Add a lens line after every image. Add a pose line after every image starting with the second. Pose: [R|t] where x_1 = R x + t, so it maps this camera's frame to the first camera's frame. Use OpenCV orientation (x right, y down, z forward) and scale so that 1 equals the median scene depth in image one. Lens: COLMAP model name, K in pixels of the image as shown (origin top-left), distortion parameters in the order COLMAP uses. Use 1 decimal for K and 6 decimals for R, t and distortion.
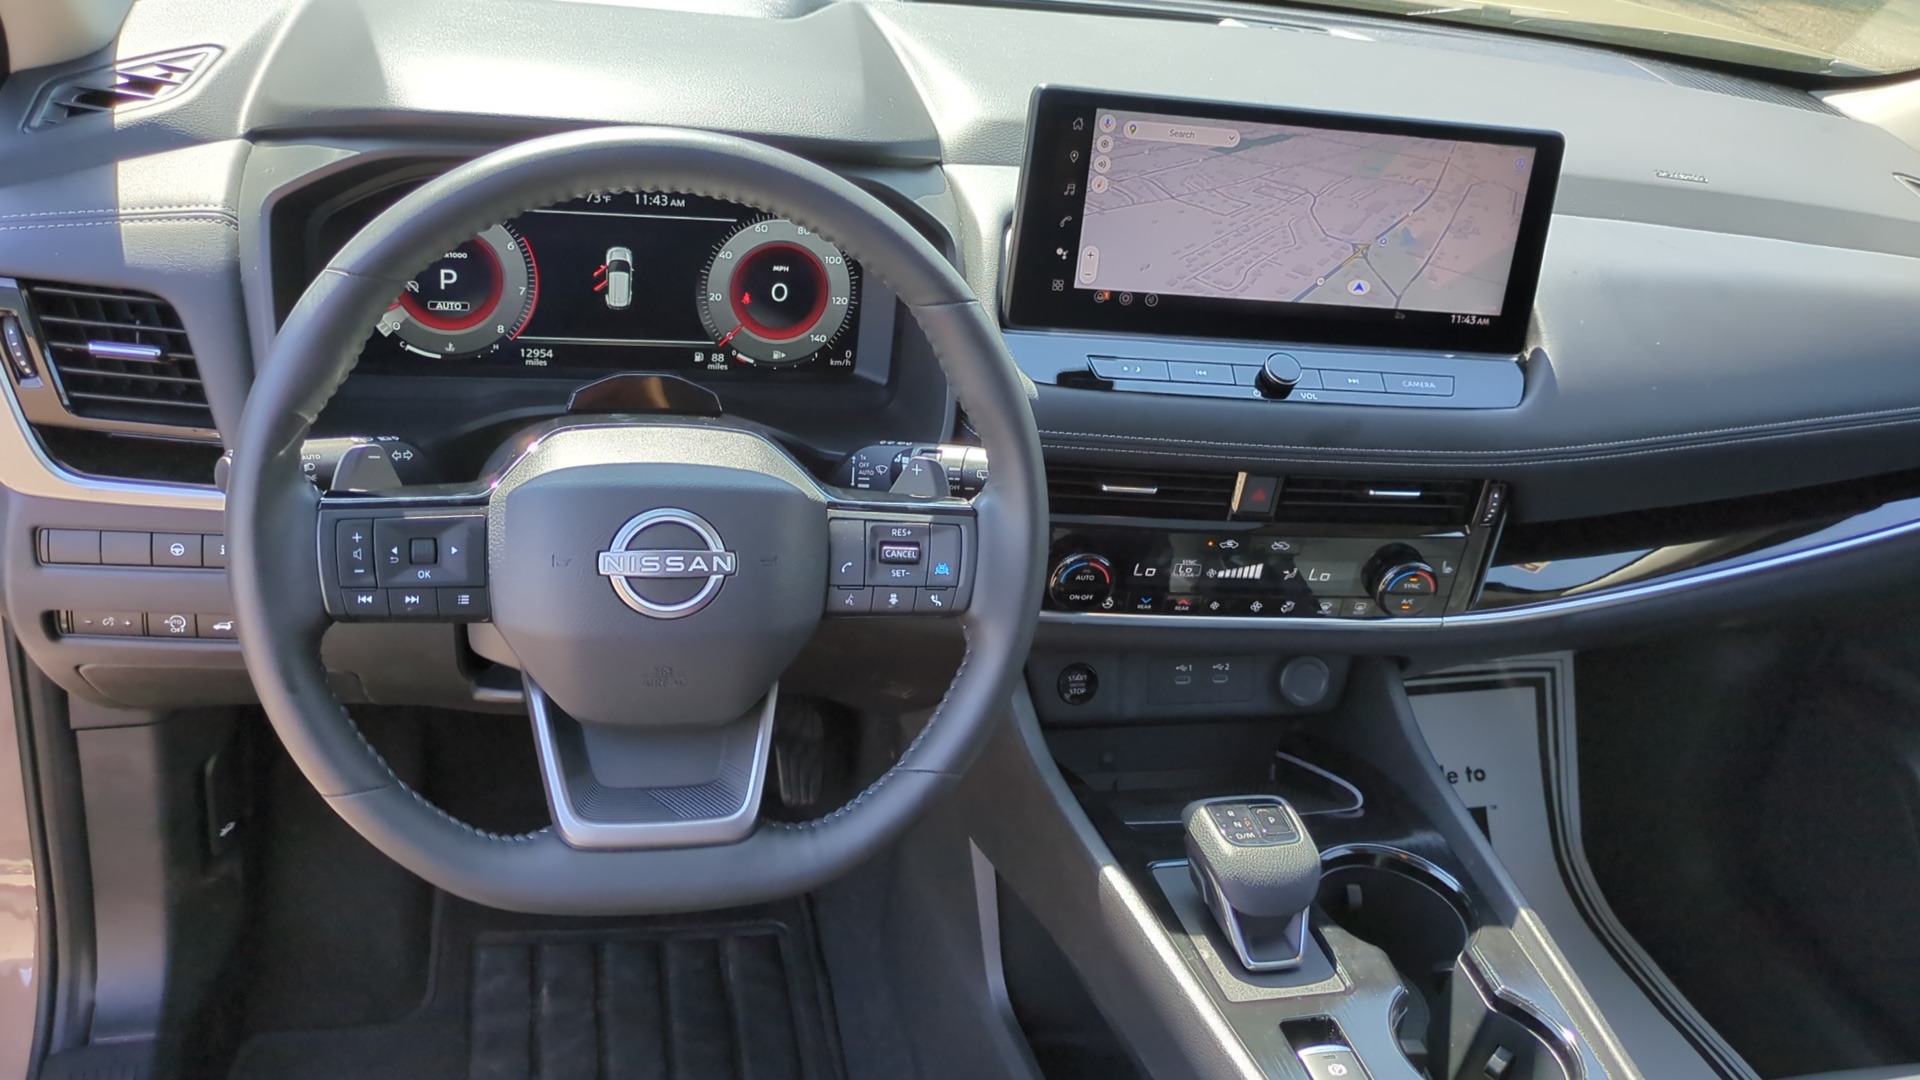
lens RADIAL K [[1612.8, 0, 956.6], [0, 1612.8, 528.7], [0, 0, 1]] dist [0.001416, -0.000367]
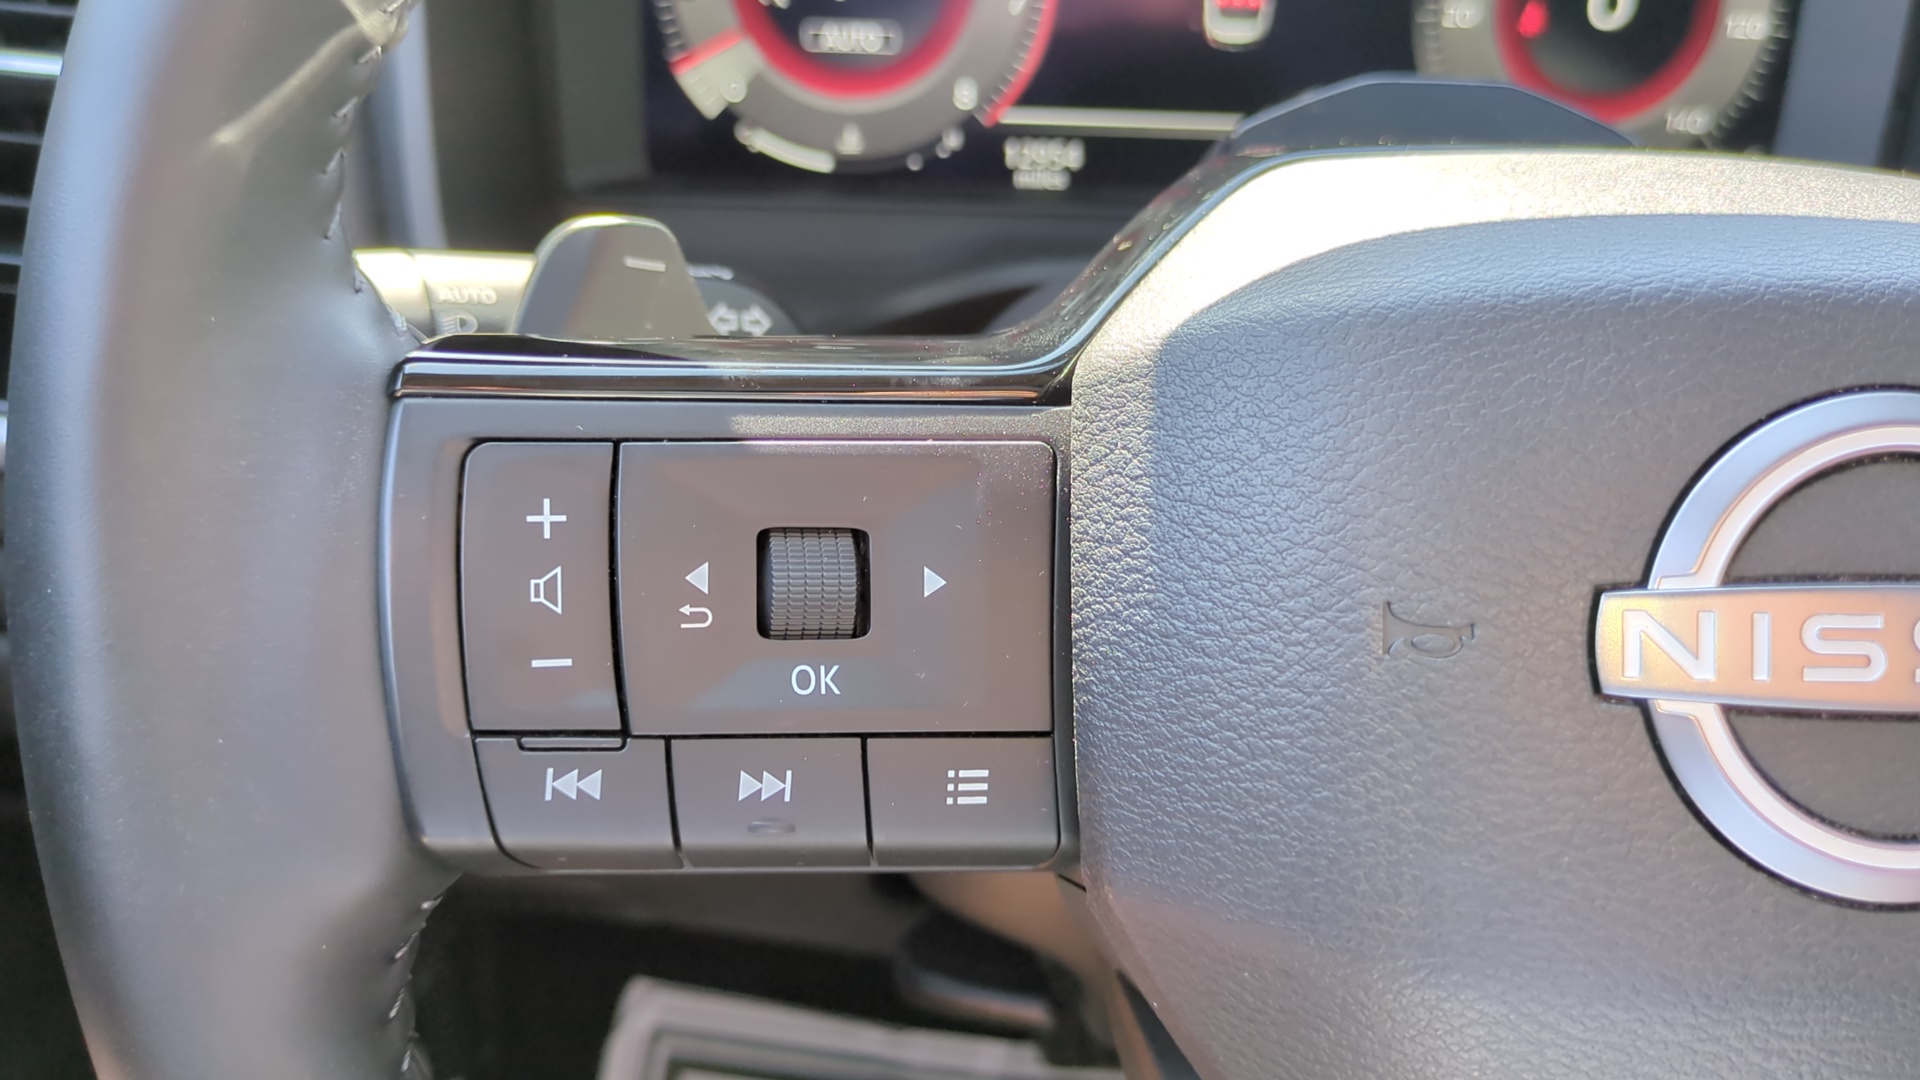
lens RADIAL K [[1612.8, 0, 956.6], [0, 1612.8, 528.7], [0, 0, 1]] dist [0.001416, -0.000367]
pose [[0.980338, 0.000403, -0.197327, -0.199505], [-0.011422, 0.998437, -0.054708, 0.014146], [0.196996, 0.055886, 0.978810, 0.584472]]
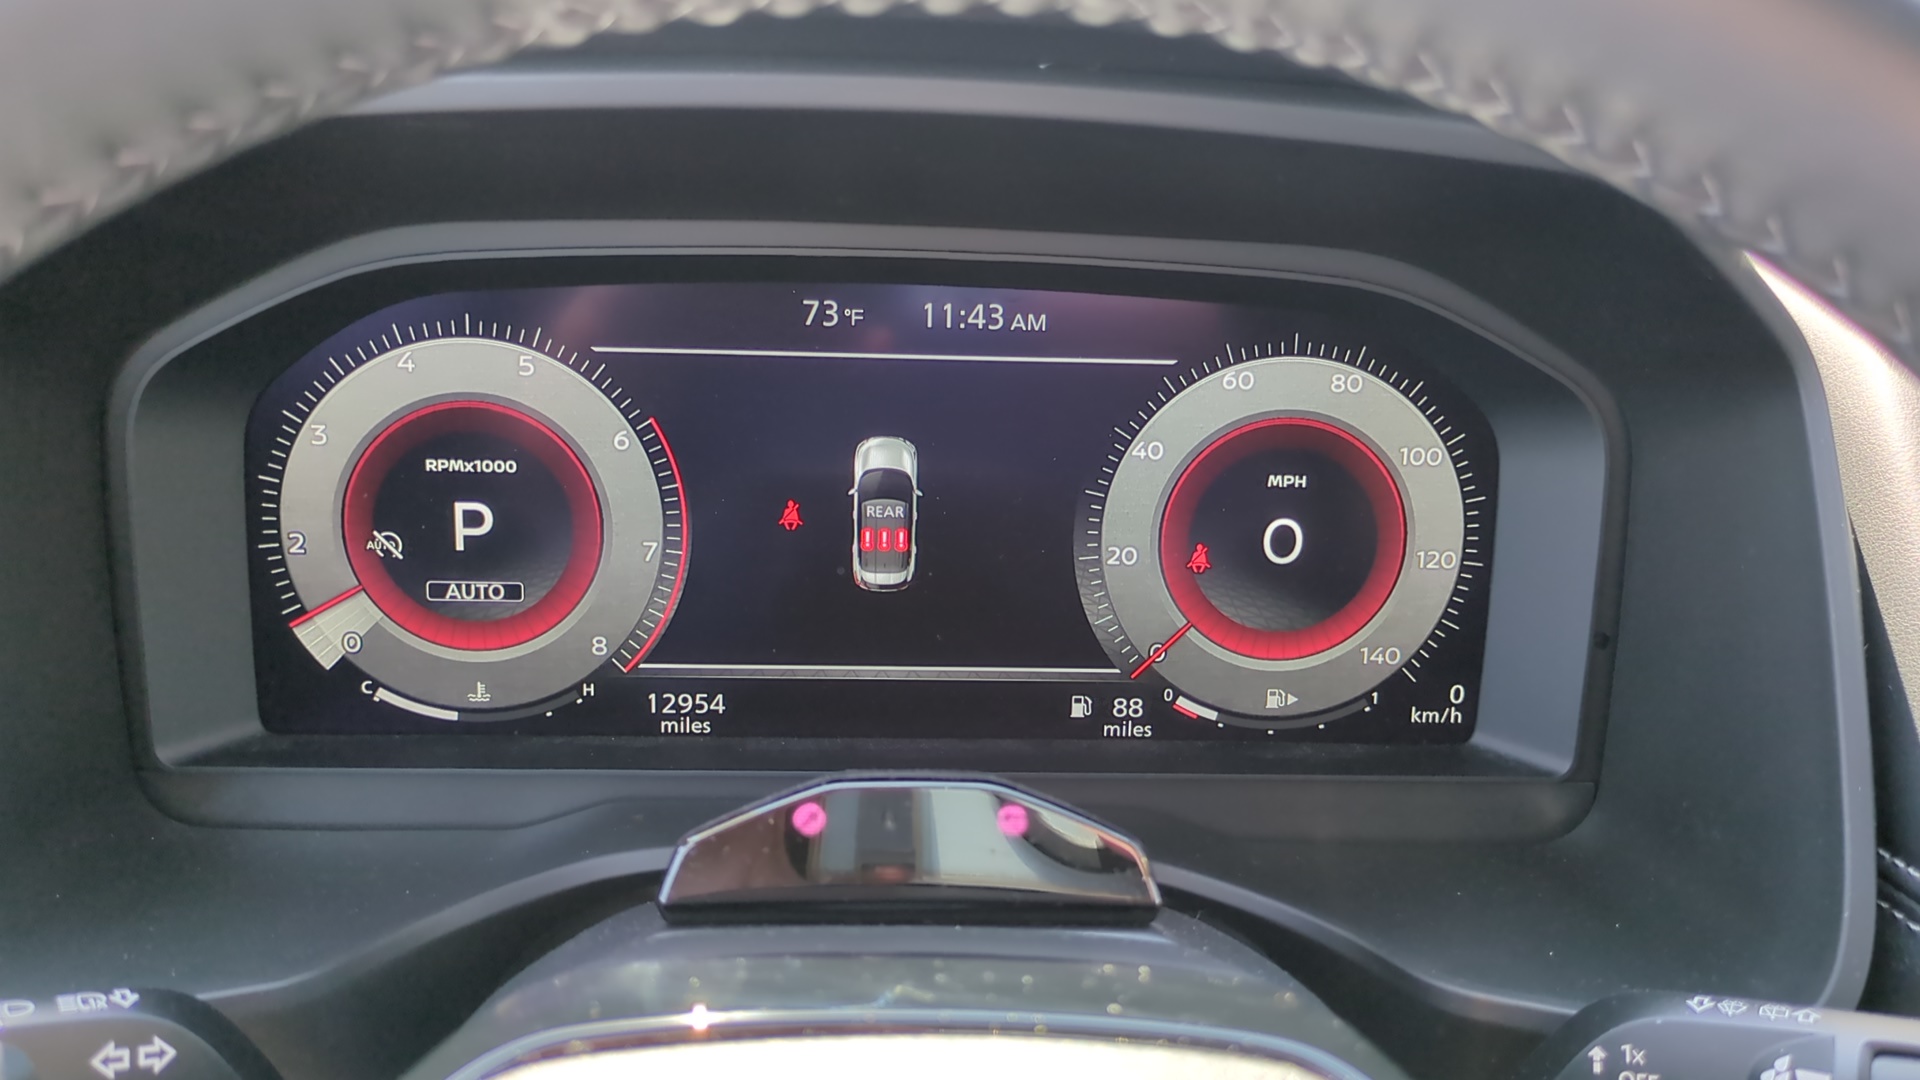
lens RADIAL K [[1612.8, 0, 956.6], [0, 1612.8, 528.7], [0, 0, 1]] dist [0.001416, -0.000367]
pose [[0.976032, -0.034843, -0.214820, -0.106359], [-0.008964, 0.979826, -0.199653, -0.072236], [0.217443, 0.196794, 0.956029, 0.623746]]
